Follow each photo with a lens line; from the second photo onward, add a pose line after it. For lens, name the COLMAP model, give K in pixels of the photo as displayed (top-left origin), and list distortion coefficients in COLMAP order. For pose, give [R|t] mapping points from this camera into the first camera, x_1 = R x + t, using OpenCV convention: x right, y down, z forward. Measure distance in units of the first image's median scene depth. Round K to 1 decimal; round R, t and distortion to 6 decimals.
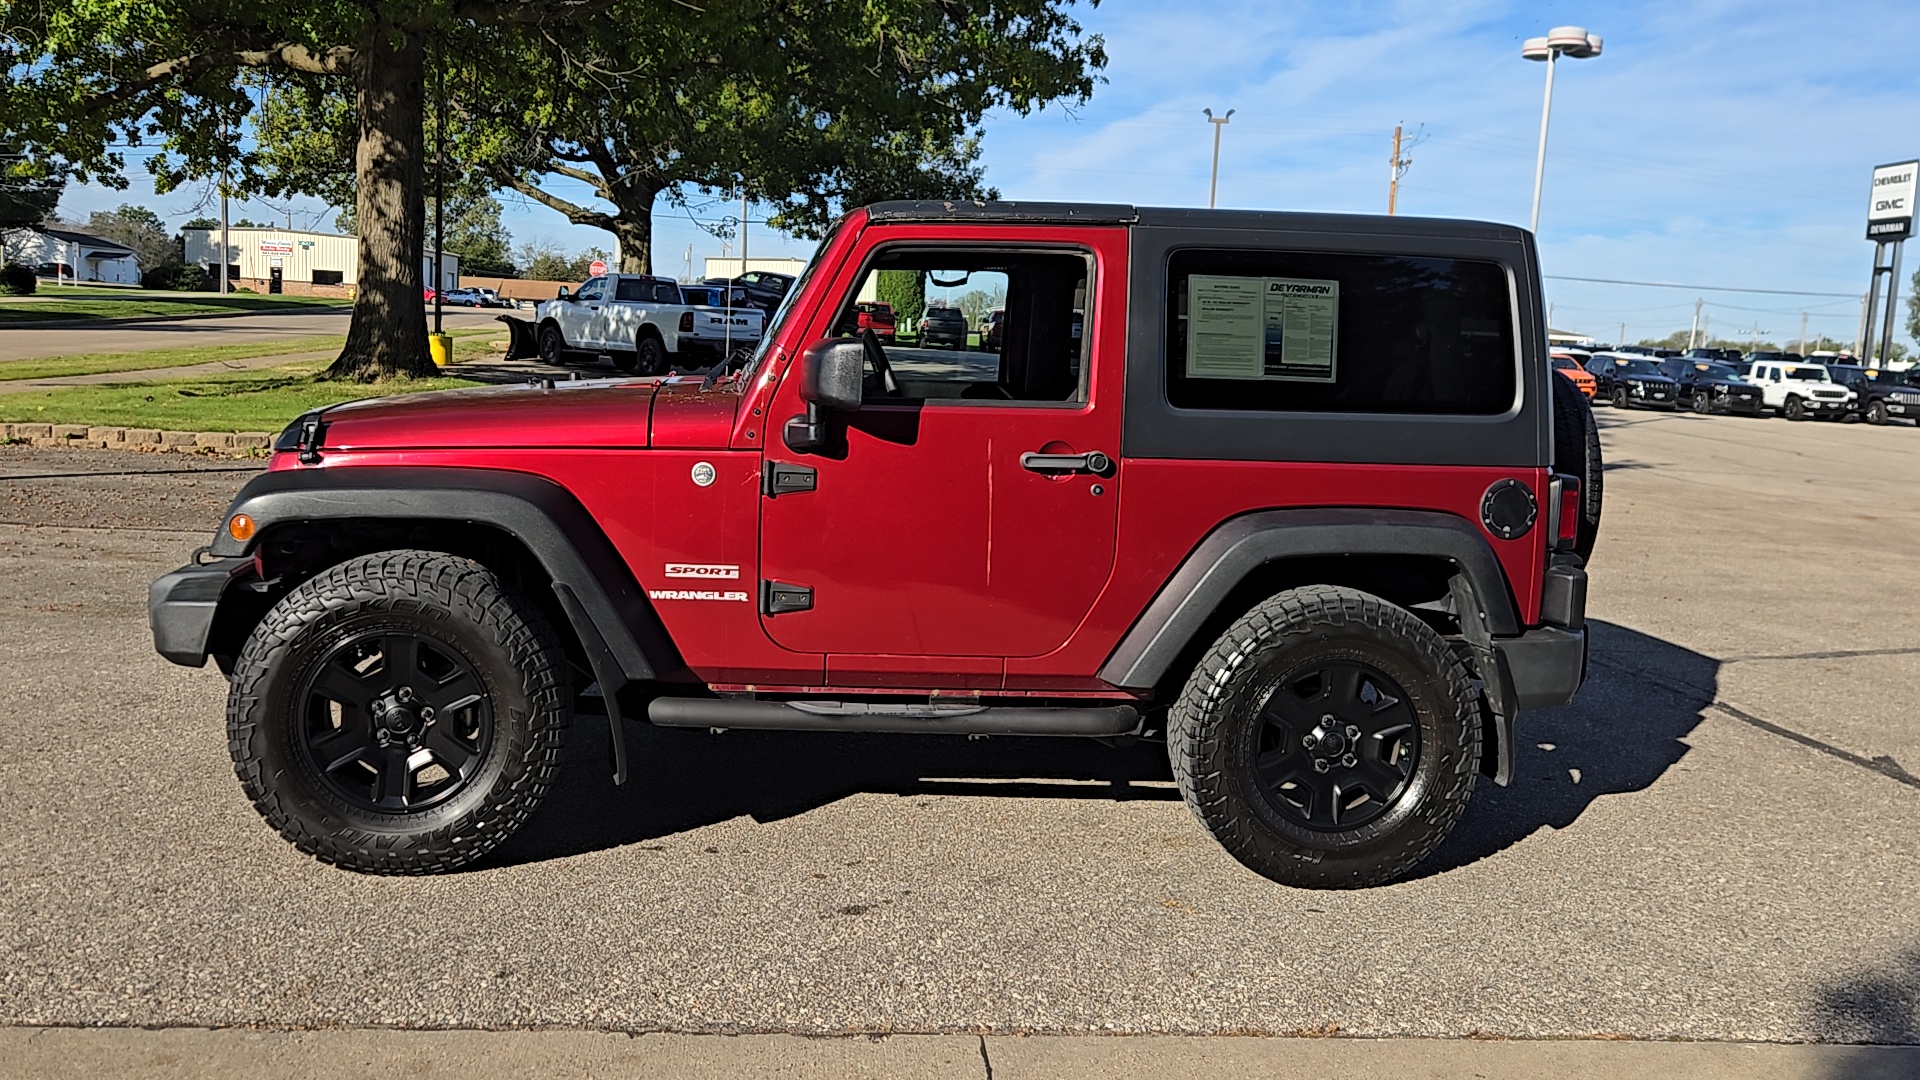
lens RADIAL K [[1559.2, 0, 960.0], [0, 1559.2, 540.0], [0, 0, 1]] dist [0.003495, -0.004145]
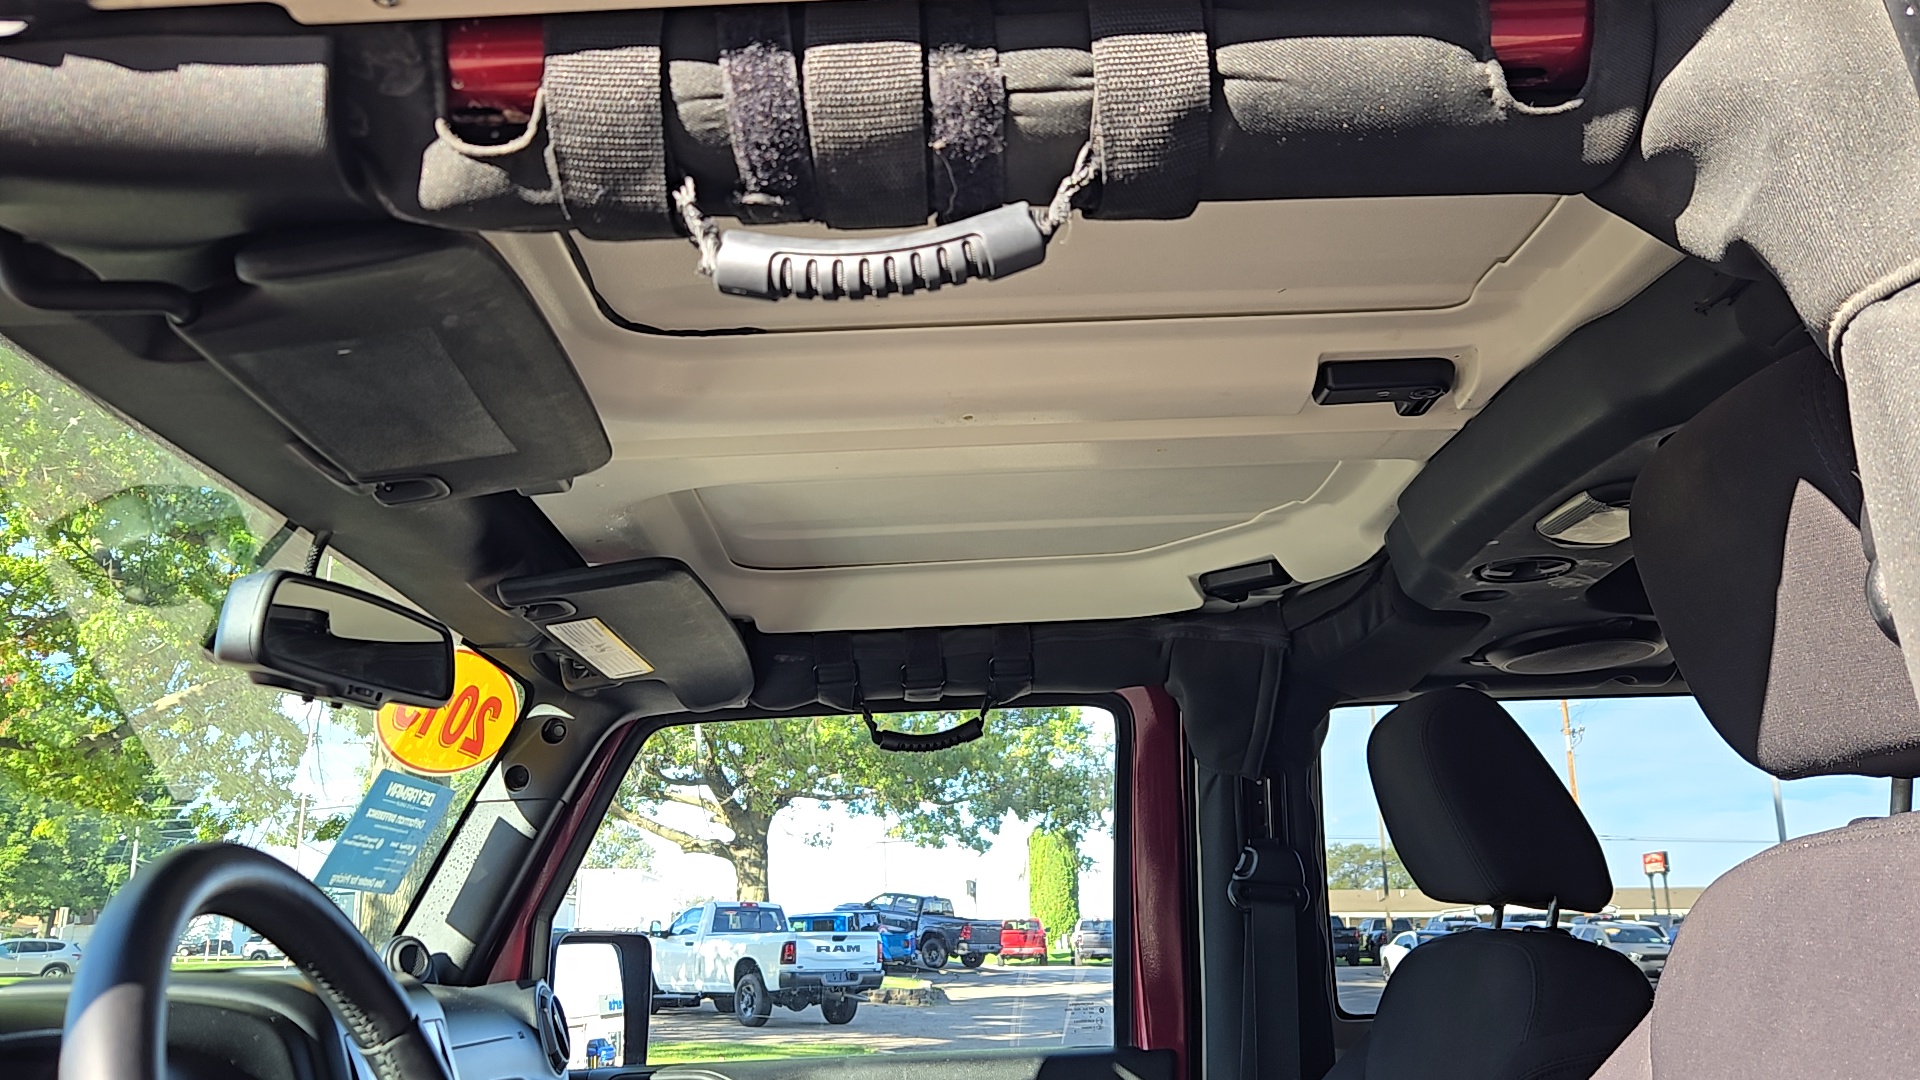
lens RADIAL K [[1614.3, 0, 960.0], [0, 1614.3, 540.0], [0, 0, 1]] dist [0.009898, 0.000091]
pose [[0.993296, -0.086158, -0.077065, 0.059733], [0.051233, 0.925754, -0.374639, -0.107149], [0.103621, 0.368179, 0.923963, 0.919789]]
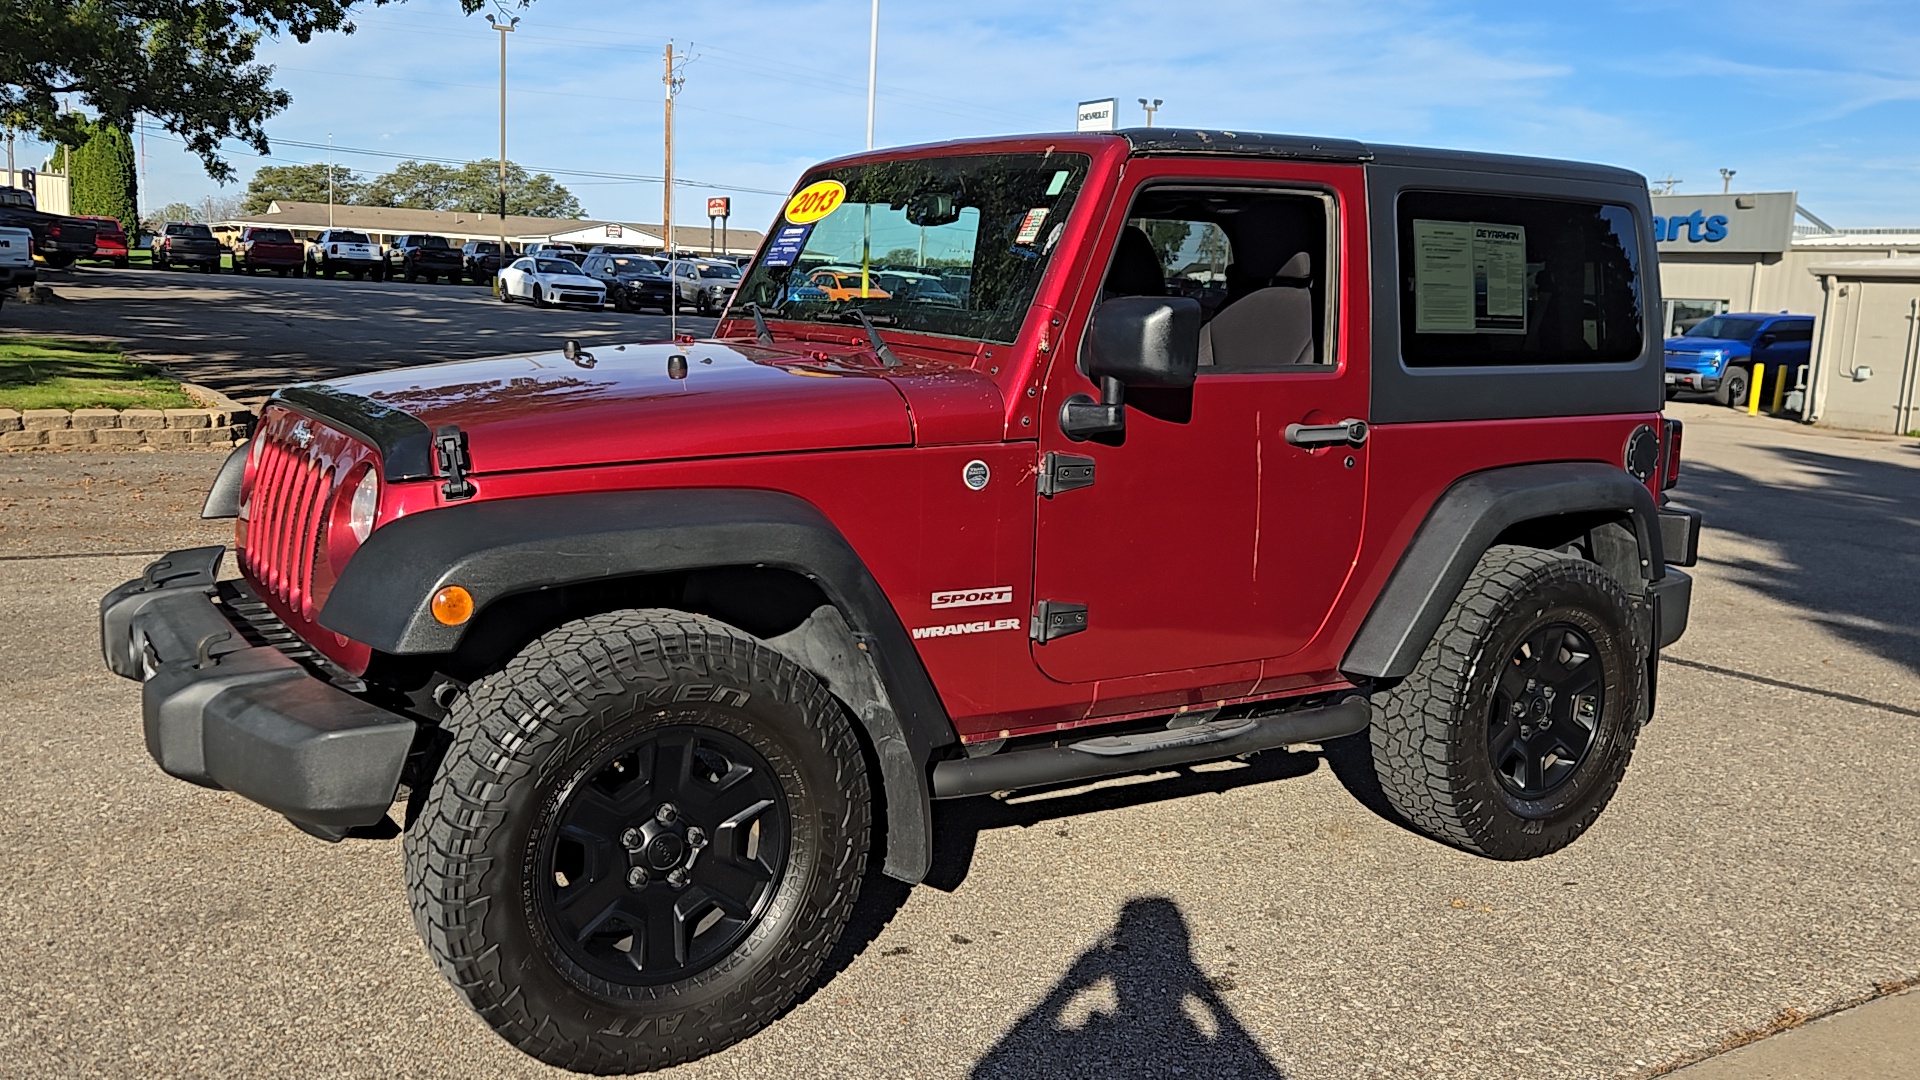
lens RADIAL K [[1559.2, 0, 960.0], [0, 1559.2, 540.0], [0, 0, 1]] dist [0.003495, -0.004145]
pose [[0.898398, -0.083185, 0.431231, -0.493291], [0.060975, 0.996014, 0.065100, -0.058687], [-0.434928, -0.032191, 0.899890, 0.288178]]
